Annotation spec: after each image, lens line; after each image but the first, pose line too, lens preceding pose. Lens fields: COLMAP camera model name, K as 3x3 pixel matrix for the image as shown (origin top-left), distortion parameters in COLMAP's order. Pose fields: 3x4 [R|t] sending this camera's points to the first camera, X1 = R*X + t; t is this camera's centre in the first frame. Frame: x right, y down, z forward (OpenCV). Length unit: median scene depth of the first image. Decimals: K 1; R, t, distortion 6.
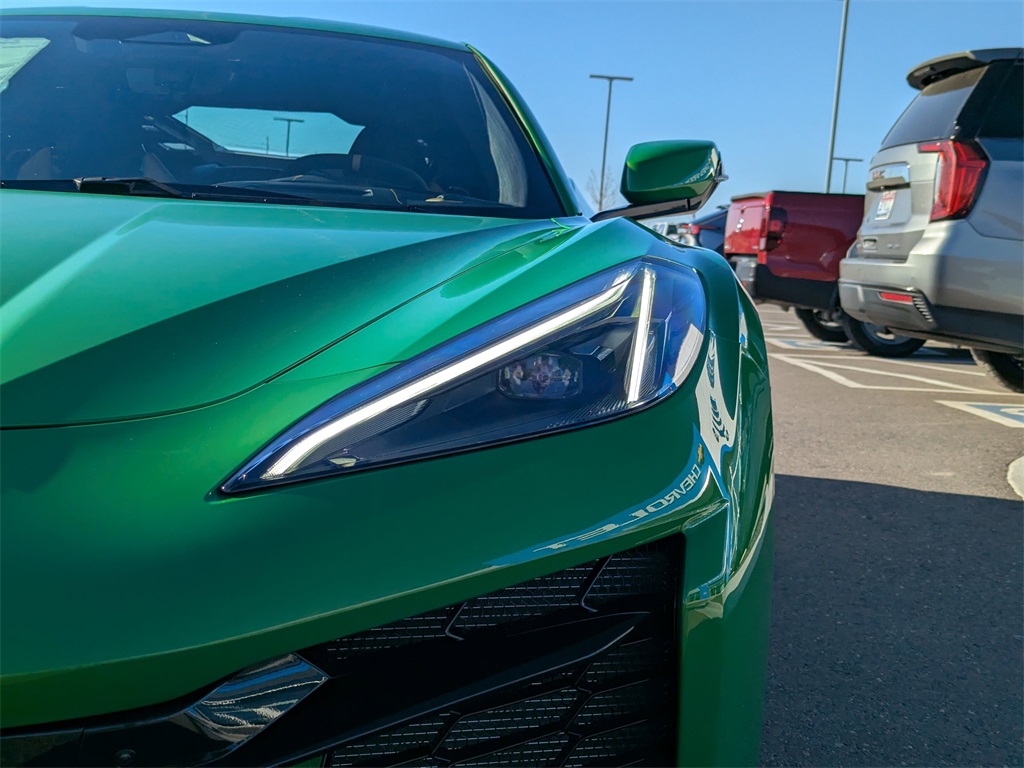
lens RADIAL K [[1462.8, 0, 496.9], [0, 1462.8, 384.2], [0, 0, 1]] dist [0.029899, 0.029077]
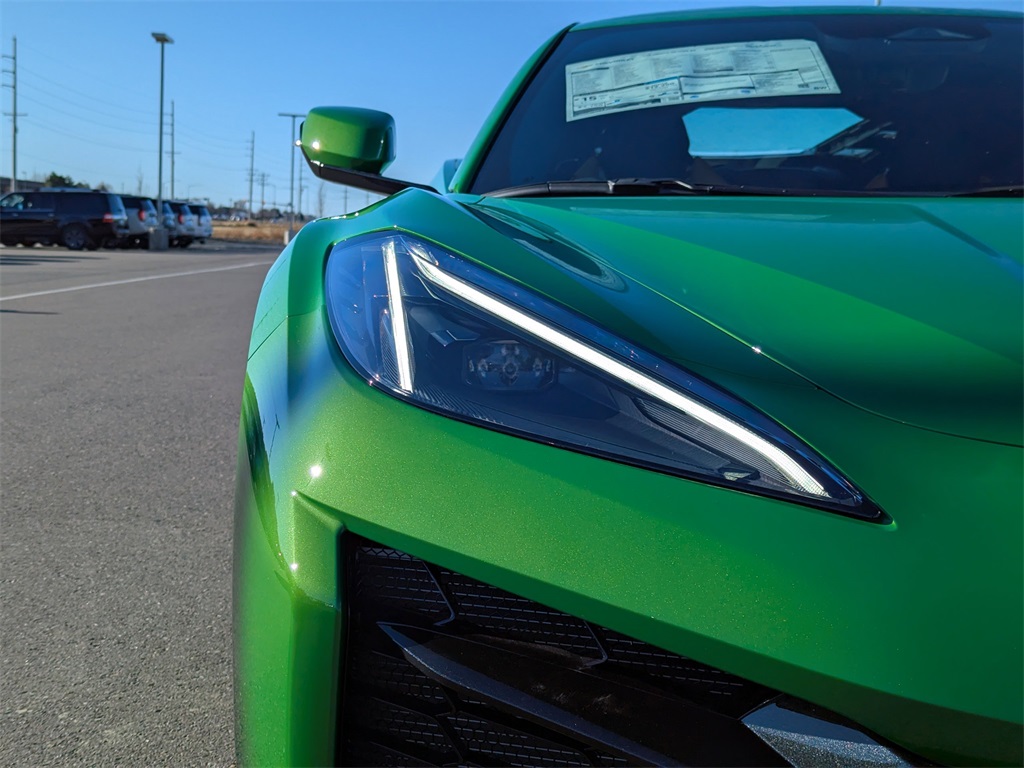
lens RADIAL K [[1462.8, 0, 496.9], [0, 1462.8, 384.2], [0, 0, 1]] dist [0.029899, 0.029077]
pose [[0.999407, -0.032964, 0.009926, -0.192514], [0.032915, 0.999445, 0.005064, -0.009231], [-0.010088, -0.004734, 0.999938, 0.021360]]
